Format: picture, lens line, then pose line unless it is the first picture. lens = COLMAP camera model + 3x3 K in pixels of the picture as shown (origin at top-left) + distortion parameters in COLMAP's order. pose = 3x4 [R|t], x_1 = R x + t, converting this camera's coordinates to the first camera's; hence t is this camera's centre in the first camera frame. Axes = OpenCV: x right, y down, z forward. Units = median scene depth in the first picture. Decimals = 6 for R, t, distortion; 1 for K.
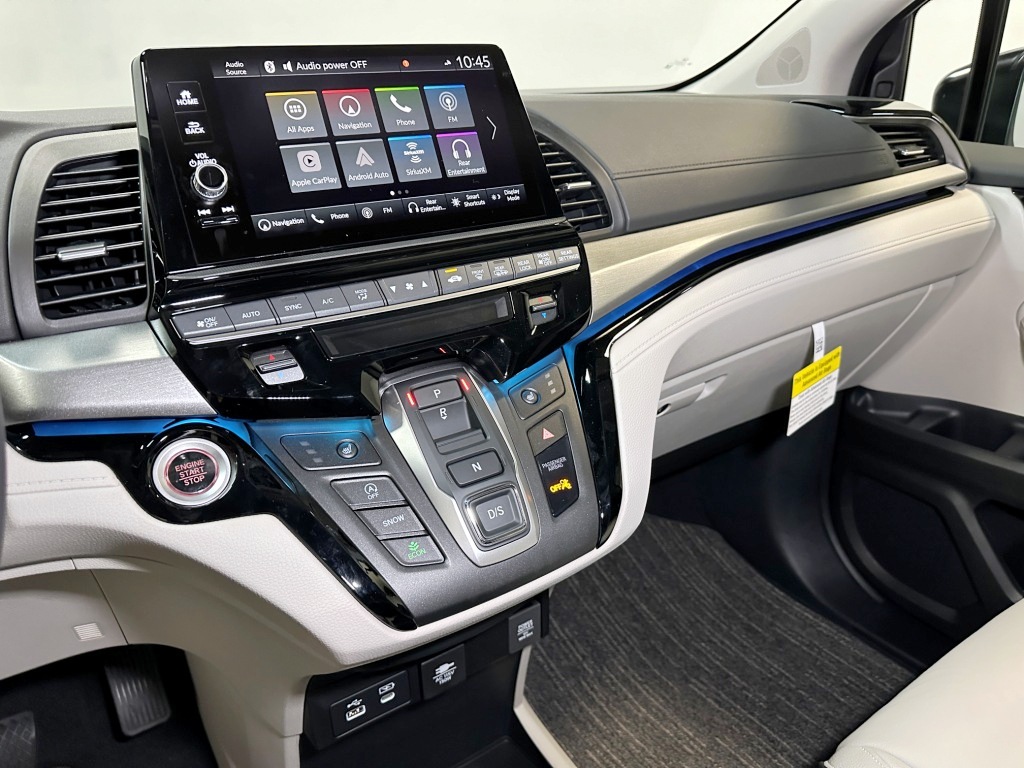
lens RADIAL K [[742.7, 0, 511.7], [0, 742.7, 360.5], [0, 0, 1]] dist [0.057748, -0.076570]
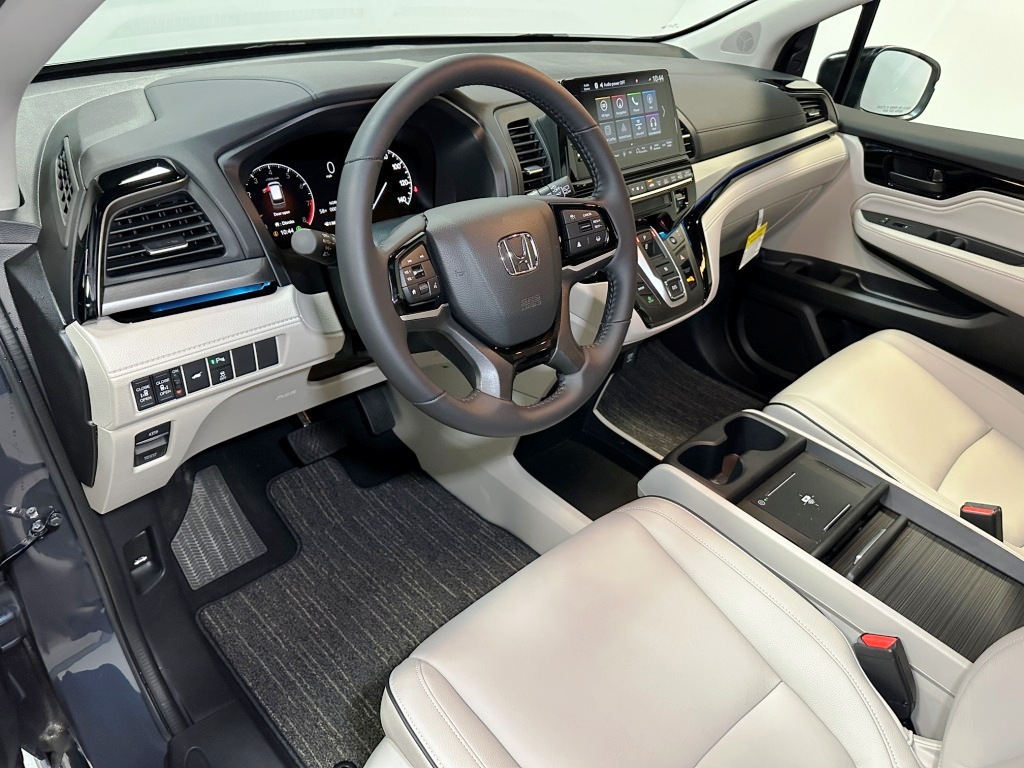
lens RADIAL K [[742.7, 0, 511.7], [0, 742.7, 360.5], [0, 0, 1]] dist [0.057748, -0.076570]
pose [[0.973521, 0.003437, 0.228570, -0.618080], [-0.045295, 0.982962, 0.178141, 0.017282], [-0.224063, -0.183777, 0.957090, -0.710316]]
